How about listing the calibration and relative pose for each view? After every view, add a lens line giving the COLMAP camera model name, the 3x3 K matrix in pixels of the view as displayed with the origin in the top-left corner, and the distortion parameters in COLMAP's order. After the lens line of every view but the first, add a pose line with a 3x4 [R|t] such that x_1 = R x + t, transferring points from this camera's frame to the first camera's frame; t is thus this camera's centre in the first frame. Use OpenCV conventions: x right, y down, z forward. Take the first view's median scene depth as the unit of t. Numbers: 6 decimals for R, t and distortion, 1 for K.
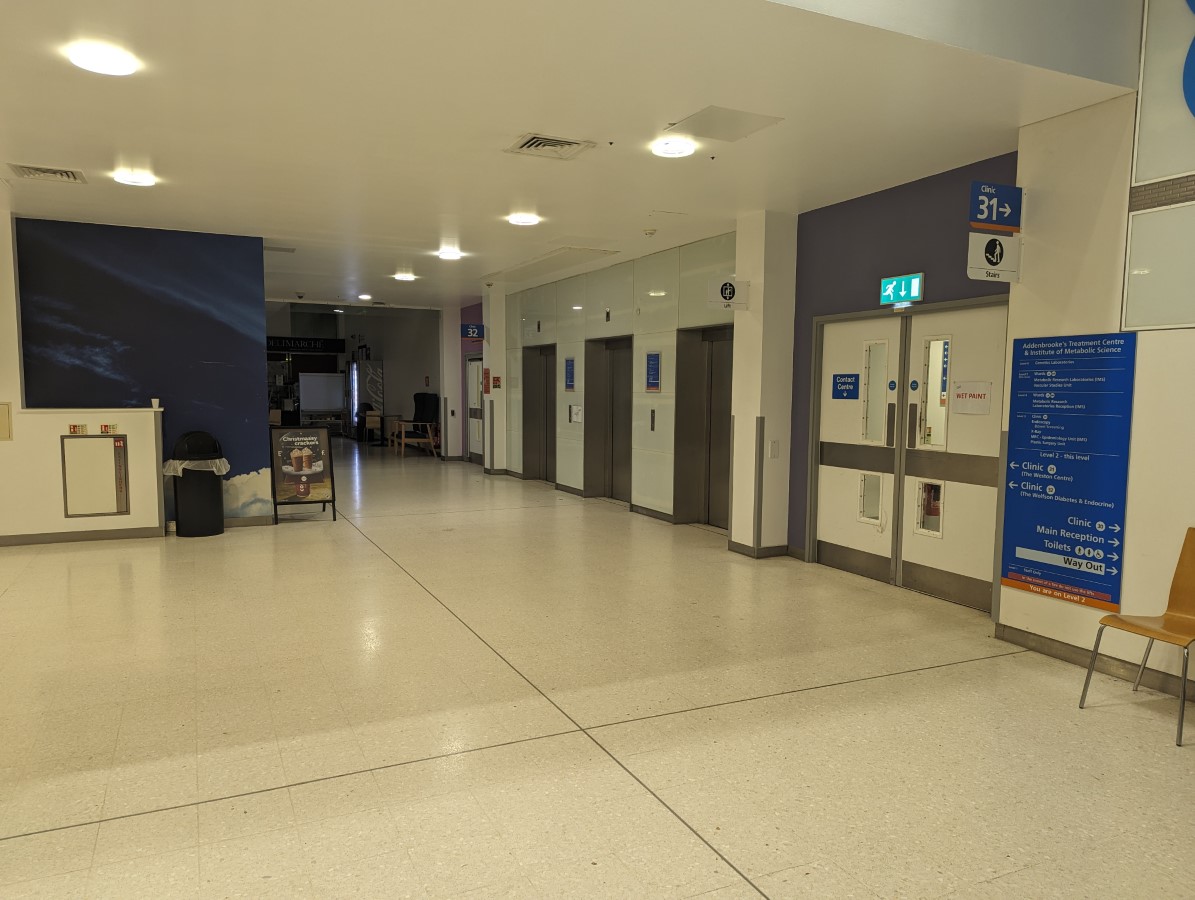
lens RADIAL K [[823.2, 0, 595.8], [0, 823.2, 451.1], [0, 0, 1]] dist [0.029770, -0.004370]
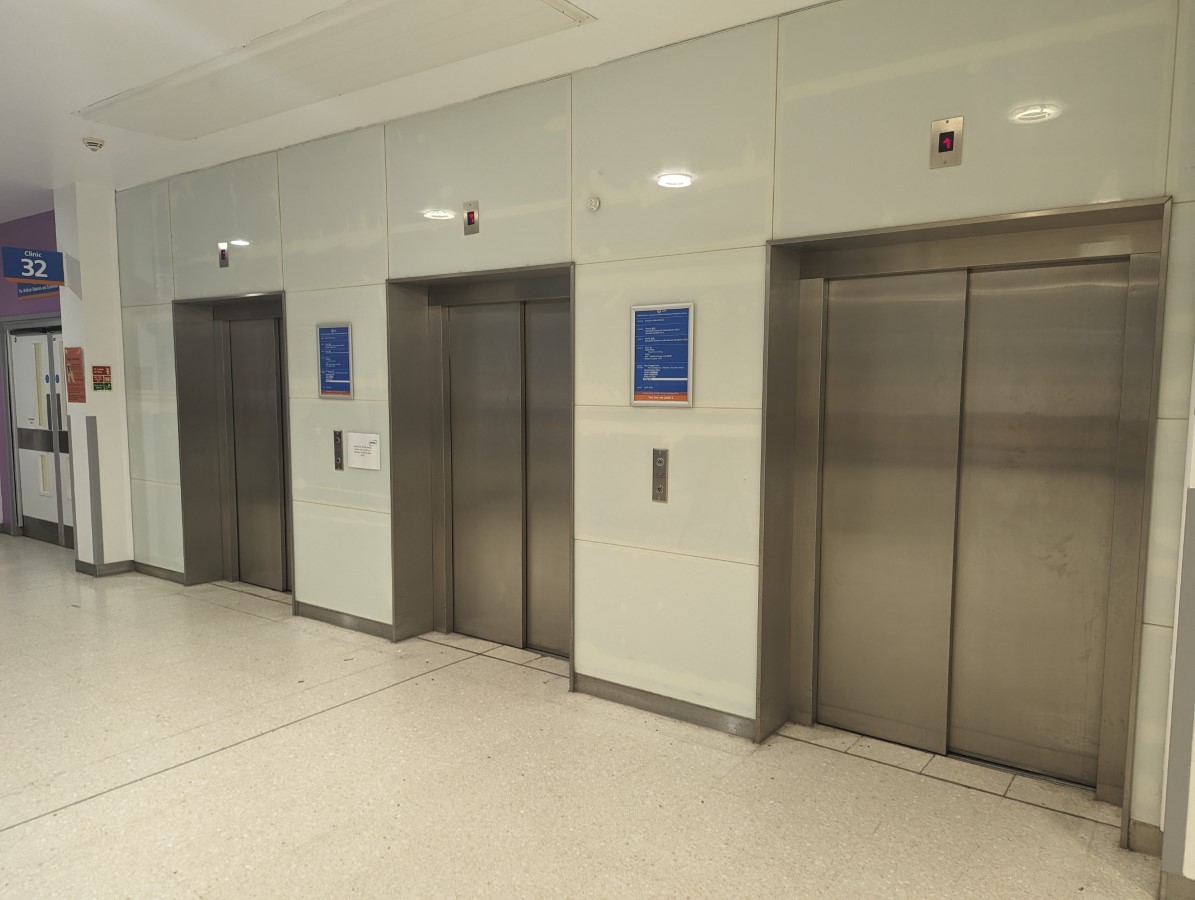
lens RADIAL K [[823.2, 0, 597.6], [0, 823.2, 459.0], [0, 0, 1]] dist [0.029770, -0.004370]
pose [[0.878418, -0.039938, 0.476221, -0.101185], [0.034468, 0.999201, 0.020221, -0.037474], [-0.476649, -0.001348, 0.879093, 0.454473]]
